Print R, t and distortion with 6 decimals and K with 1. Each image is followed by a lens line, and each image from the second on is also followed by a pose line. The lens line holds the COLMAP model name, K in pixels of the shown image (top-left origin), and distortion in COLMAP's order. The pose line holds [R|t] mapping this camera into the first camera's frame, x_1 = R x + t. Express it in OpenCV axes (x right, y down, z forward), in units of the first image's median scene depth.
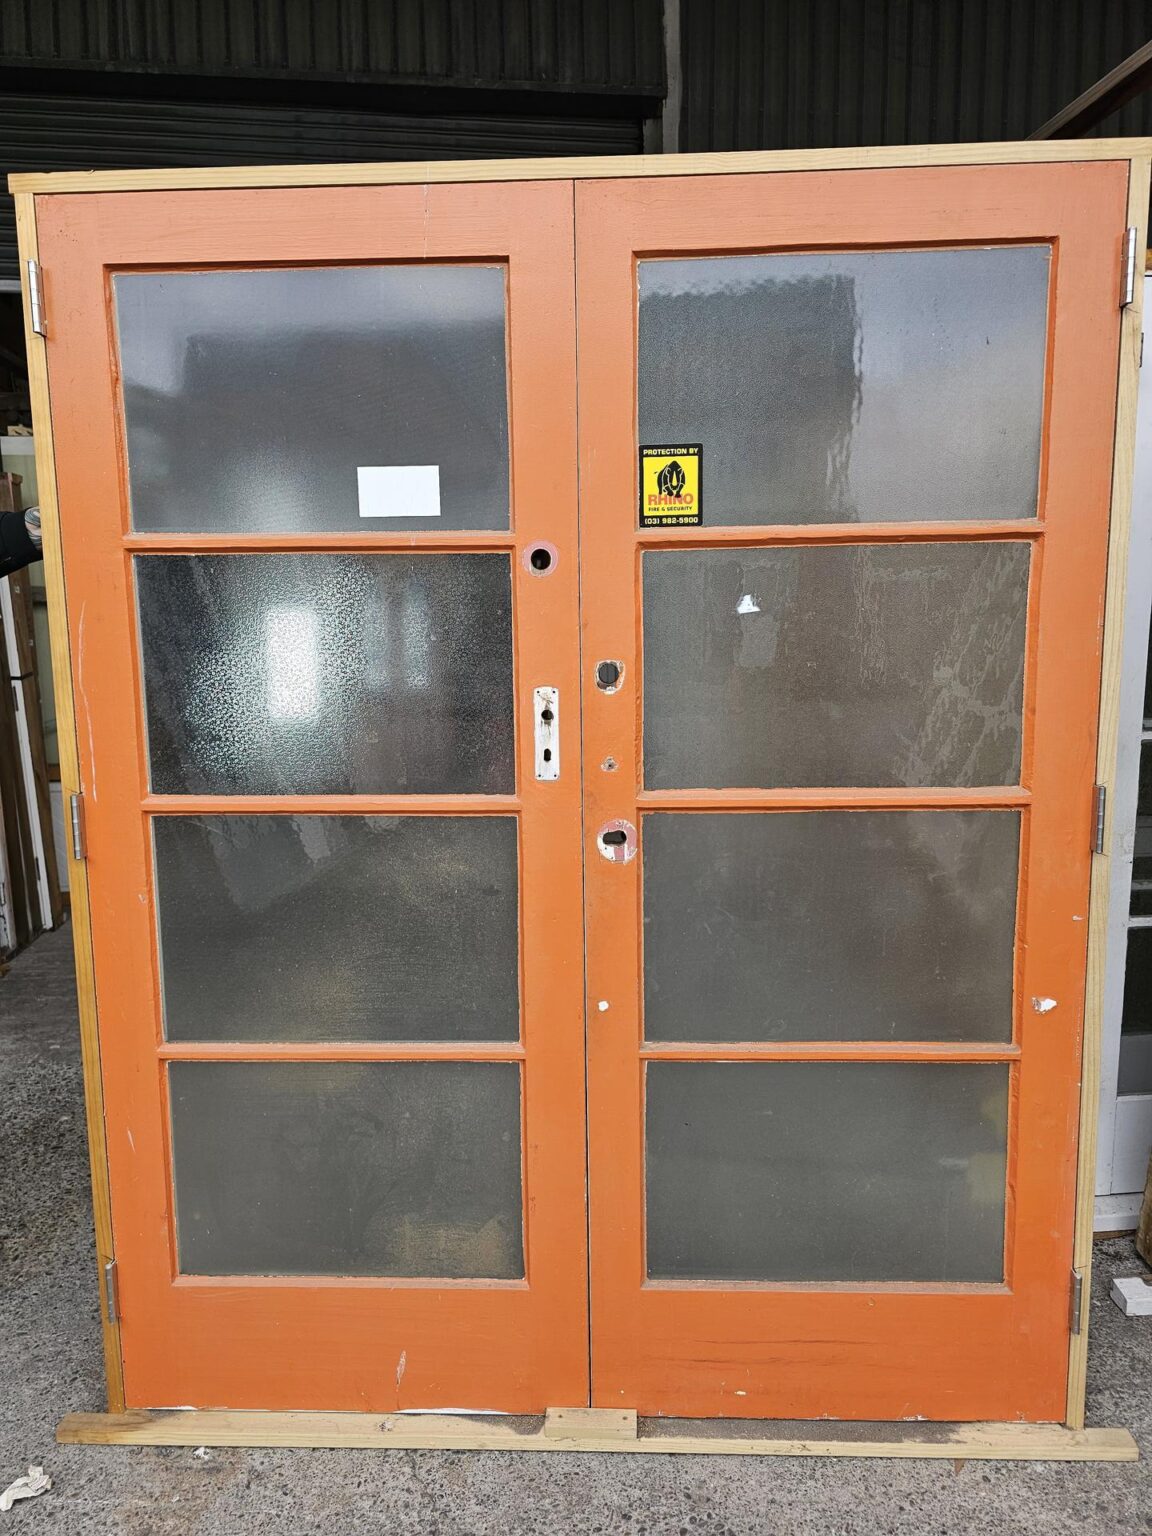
lens RADIAL K [[1036.6, 0, 576.0], [0, 1036.6, 768.0], [0, 0, 1]] dist [0.055601, -0.048356]
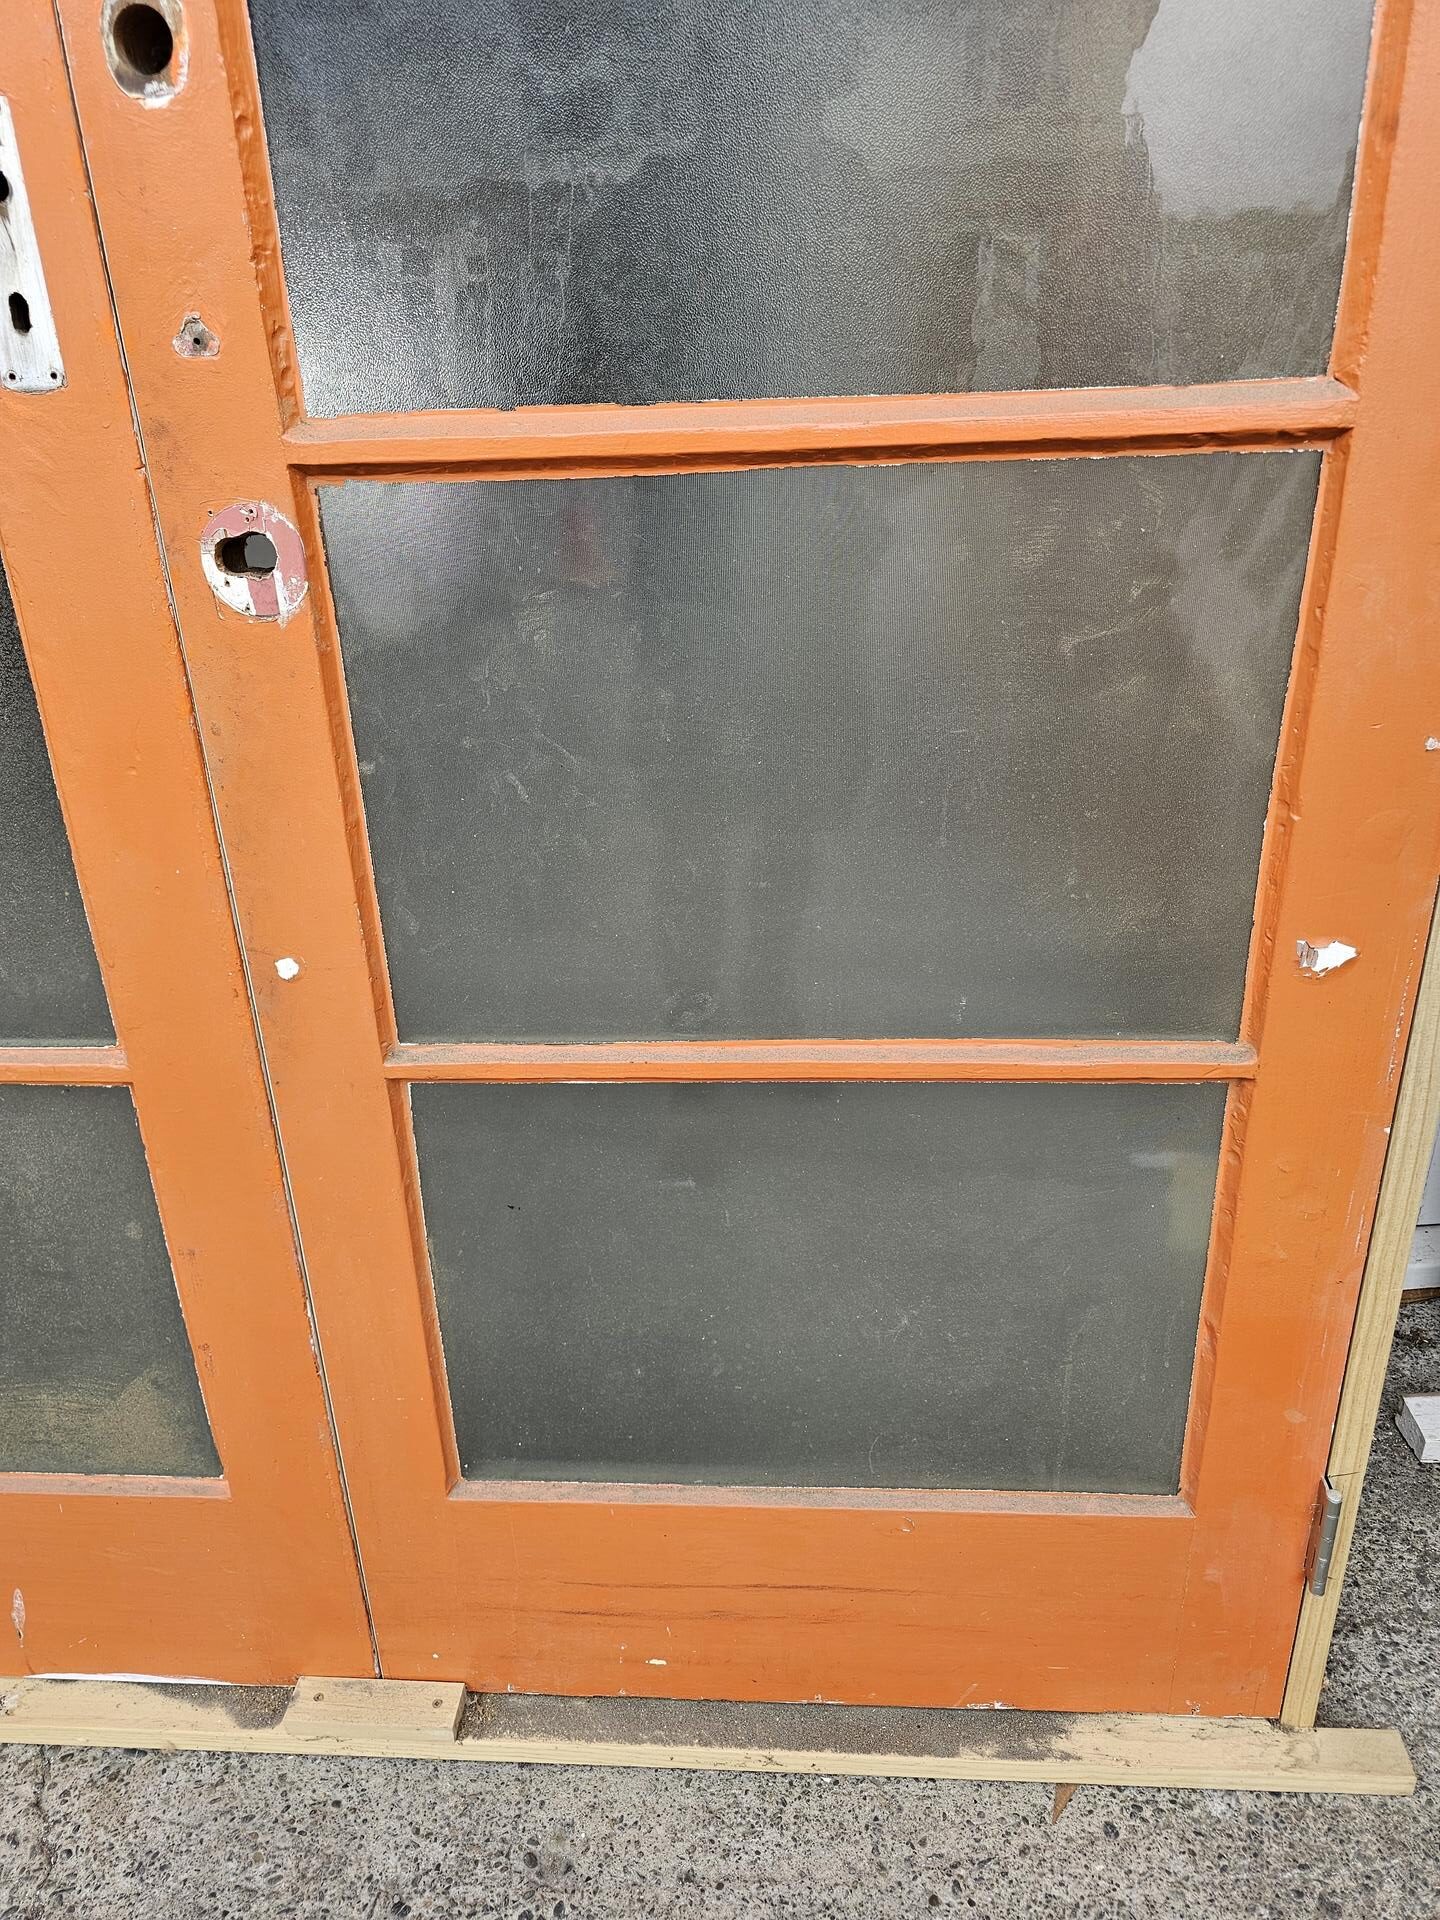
lens RADIAL K [[1418.0, 0, 677.1], [0, 1418.0, 957.7], [0, 0, 1]] dist [0.059751, -0.065672]
pose [[0.999572, -0.008293, -0.028064, 0.206321], [0.015766, 0.960530, 0.277730, 0.065682], [0.024654, -0.278054, 0.960249, 0.449789]]
